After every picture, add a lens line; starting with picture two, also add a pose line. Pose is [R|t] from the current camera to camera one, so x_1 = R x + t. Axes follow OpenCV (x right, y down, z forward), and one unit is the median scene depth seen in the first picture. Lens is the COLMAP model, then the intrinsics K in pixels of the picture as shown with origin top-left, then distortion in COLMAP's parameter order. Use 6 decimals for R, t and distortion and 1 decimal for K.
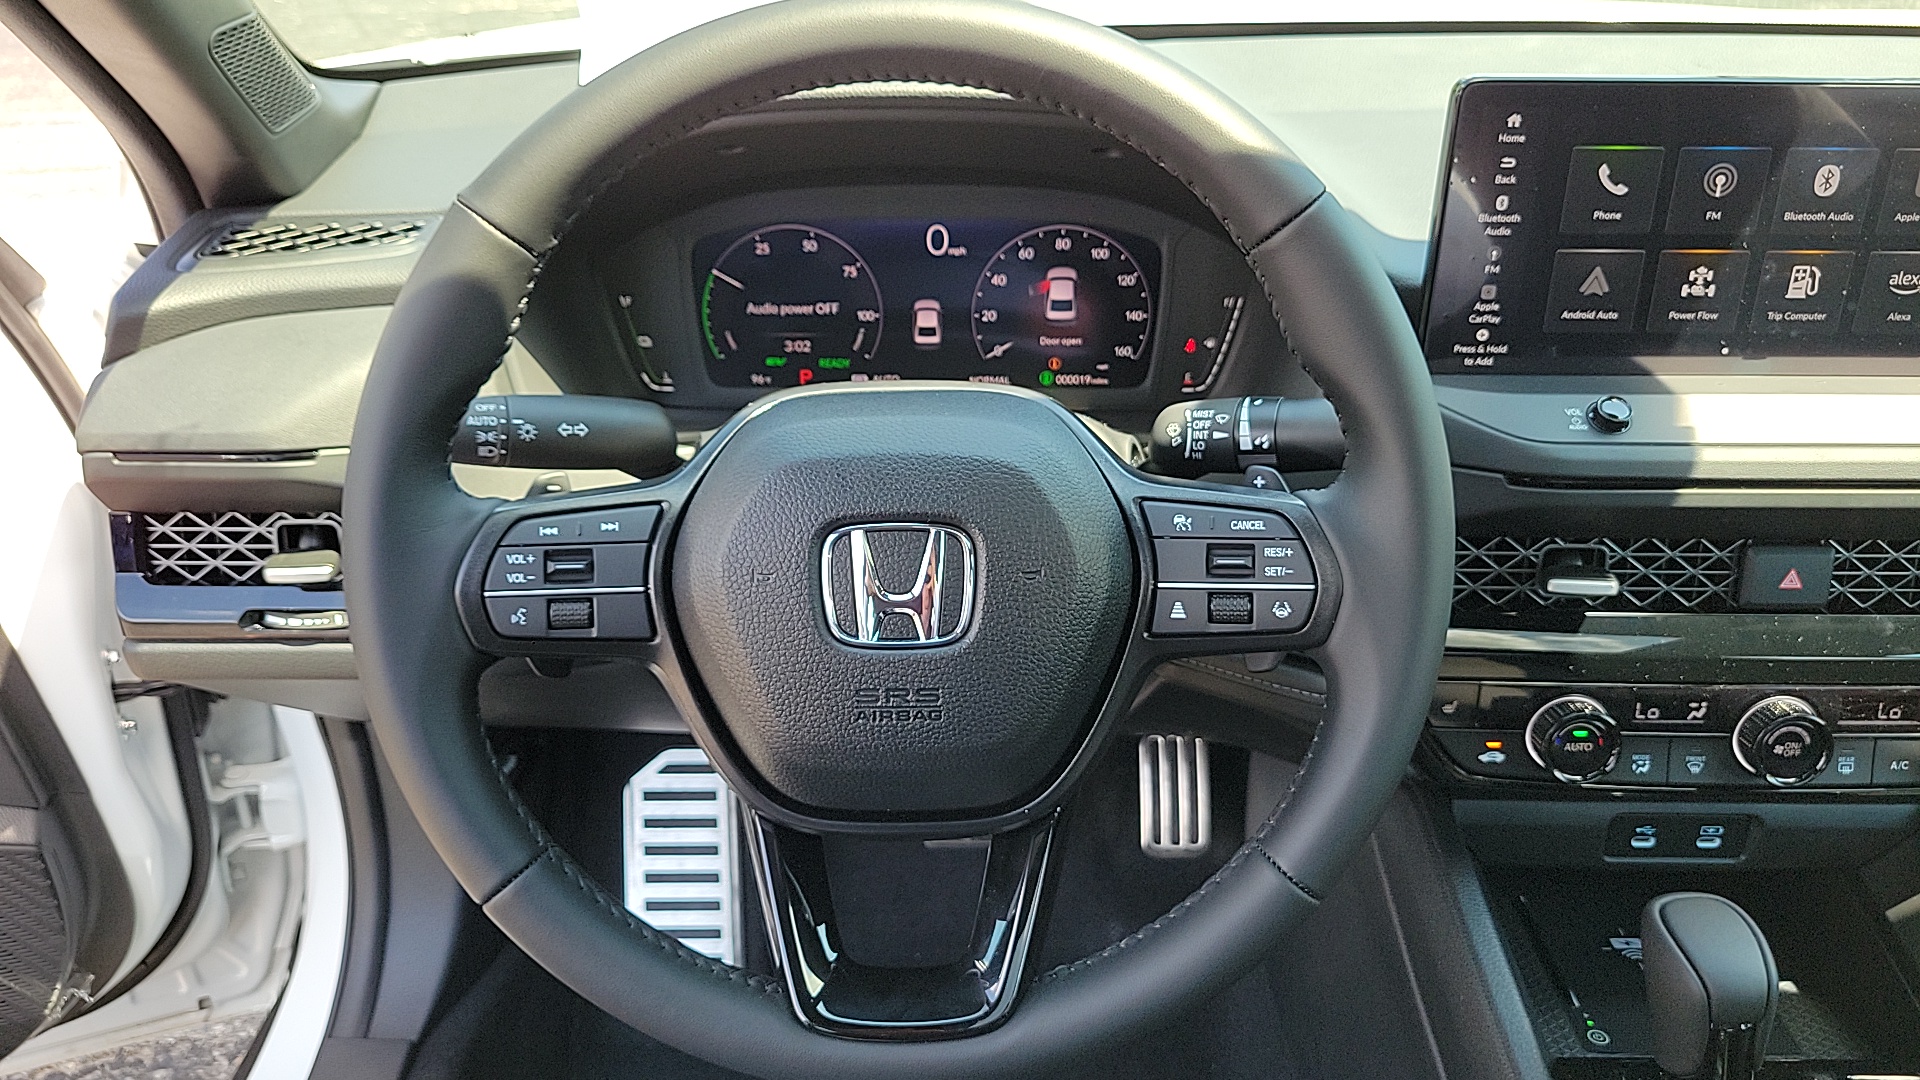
lens RADIAL K [[1488.7, 0, 960.9], [0, 1488.7, 518.4], [0, 0, 1]] dist [0.013537, -0.004441]
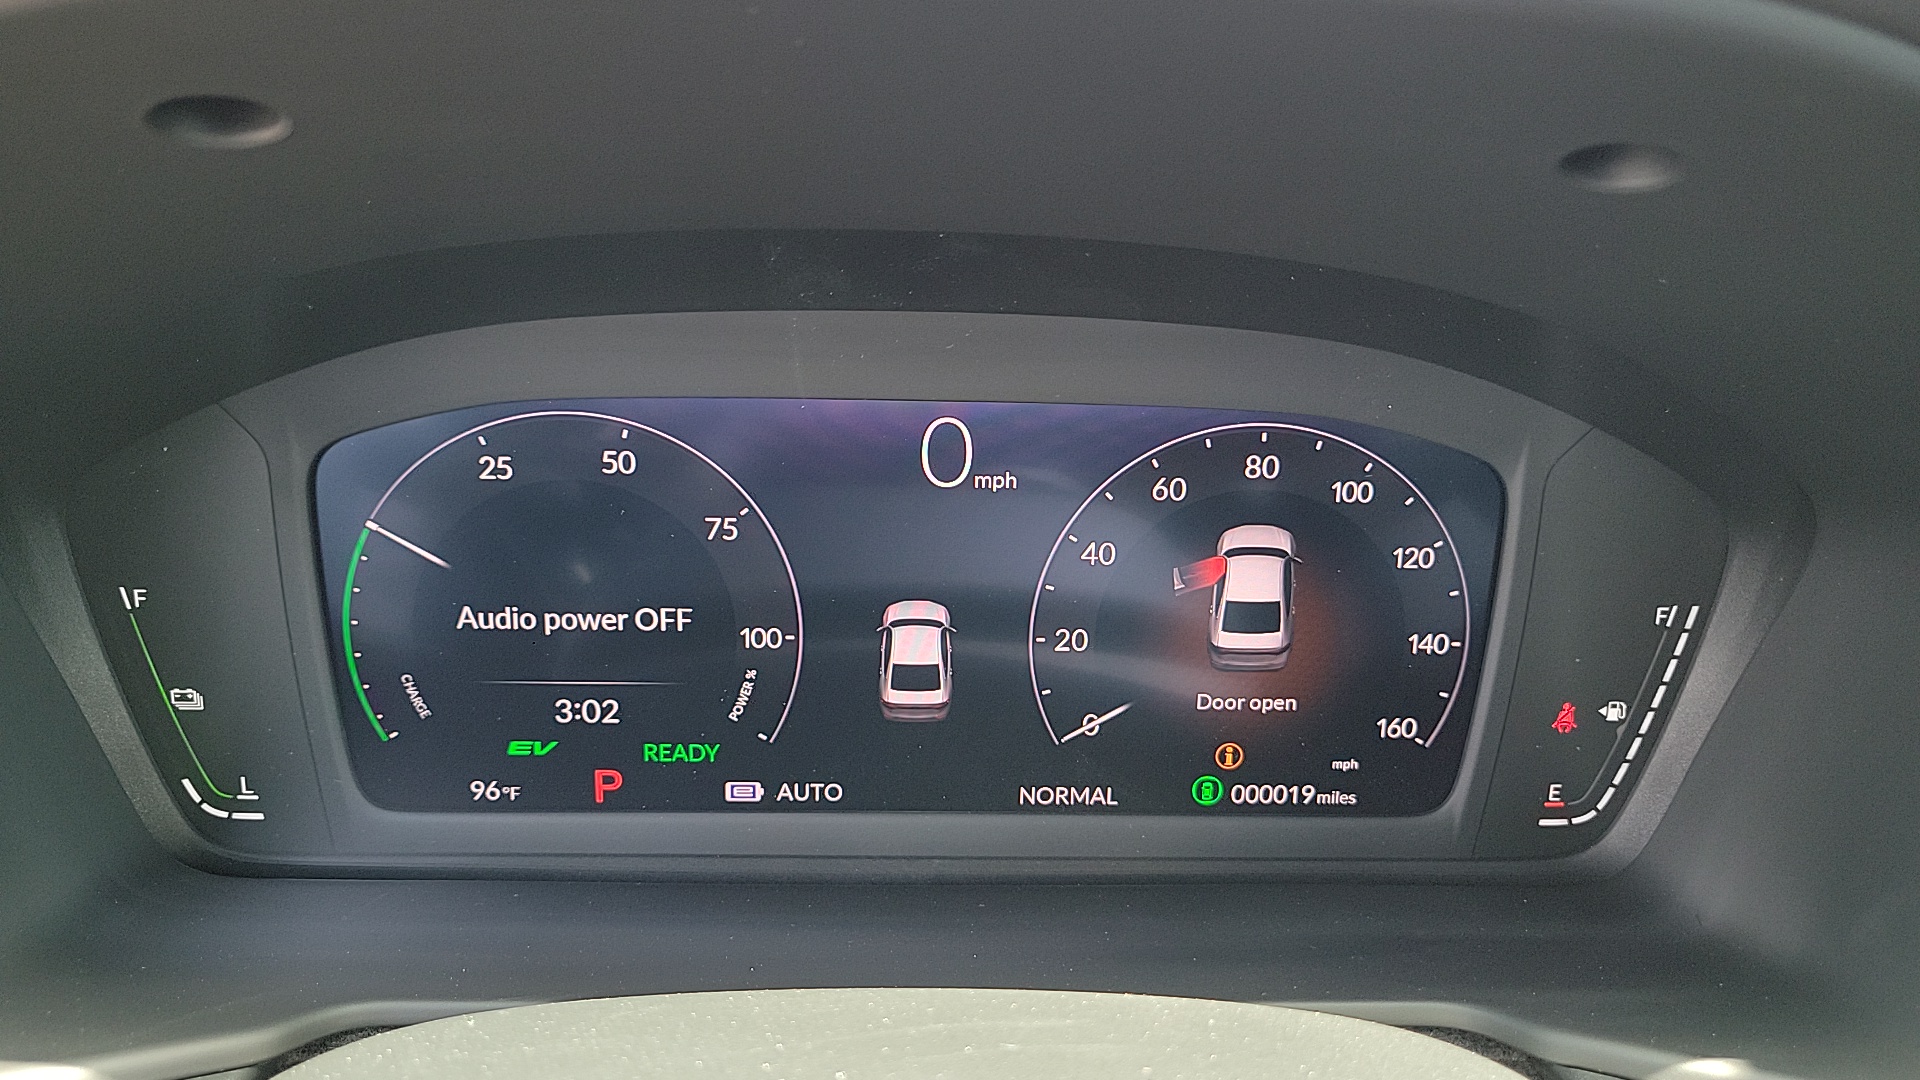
lens RADIAL K [[1484.5, 0, 974.4], [0, 1484.5, 534.0], [0, 0, 1]] dist [0.008535, 0.001170]
pose [[0.998951, 0.011730, 0.044274, -0.030506], [-0.006447, 0.993038, -0.117615, -0.143218], [-0.045345, 0.117206, 0.992072, 0.735219]]
